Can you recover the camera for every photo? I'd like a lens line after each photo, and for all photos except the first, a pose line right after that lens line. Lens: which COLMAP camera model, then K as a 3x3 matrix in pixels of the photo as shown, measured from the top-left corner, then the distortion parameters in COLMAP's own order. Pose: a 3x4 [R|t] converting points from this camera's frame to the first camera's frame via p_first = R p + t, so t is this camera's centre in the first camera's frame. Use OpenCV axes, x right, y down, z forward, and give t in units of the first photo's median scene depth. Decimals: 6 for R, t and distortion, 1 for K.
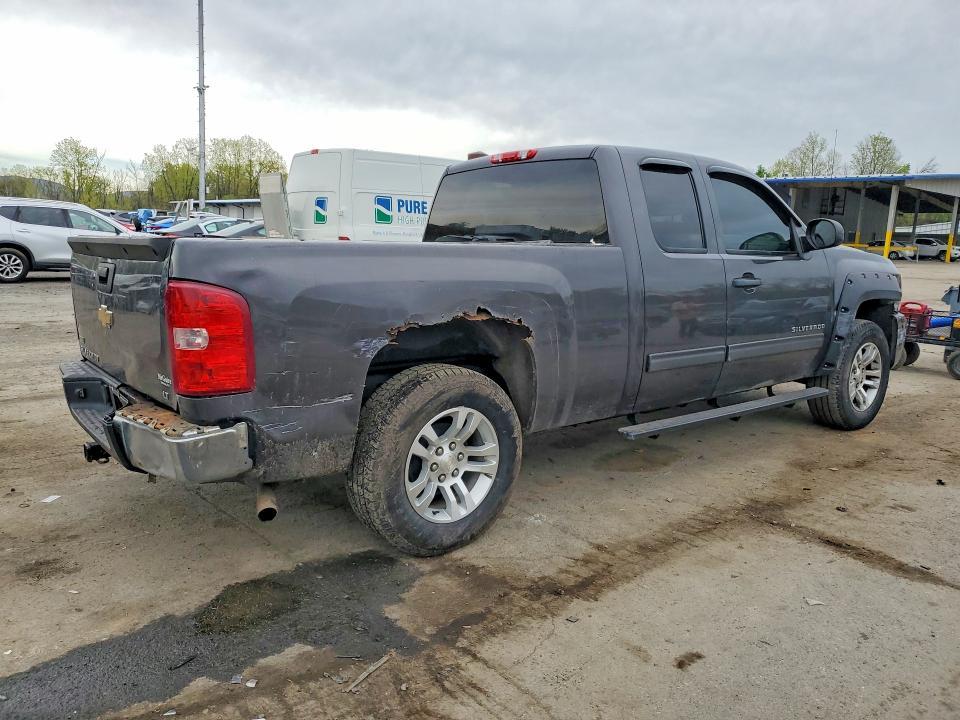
lens RADIAL K [[746.6, 0, 462.9], [0, 746.6, 356.4], [0, 0, 1]] dist [0.003280, 0.027663]
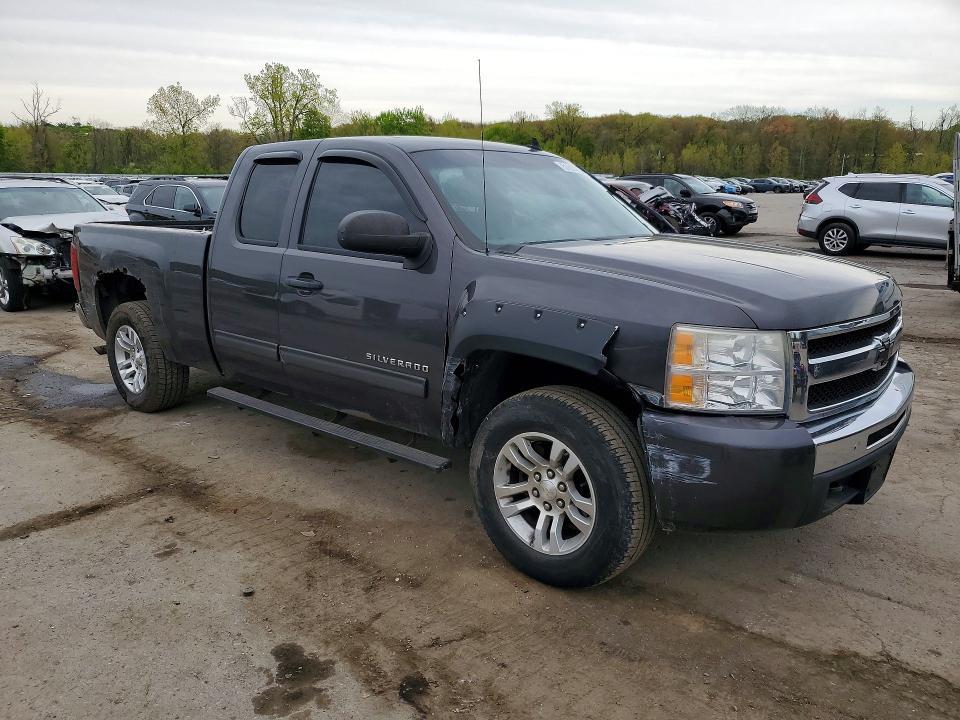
lens RADIAL K [[746.6, 0, 479.1], [0, 746.6, 360.7], [0, 0, 1]] dist [0.003280, 0.027663]
pose [[0.183439, 0.199338, -0.962608, 1.479944], [-0.155448, 0.972786, 0.171823, -0.222604], [0.970663, 0.118117, 0.209433, 1.174986]]
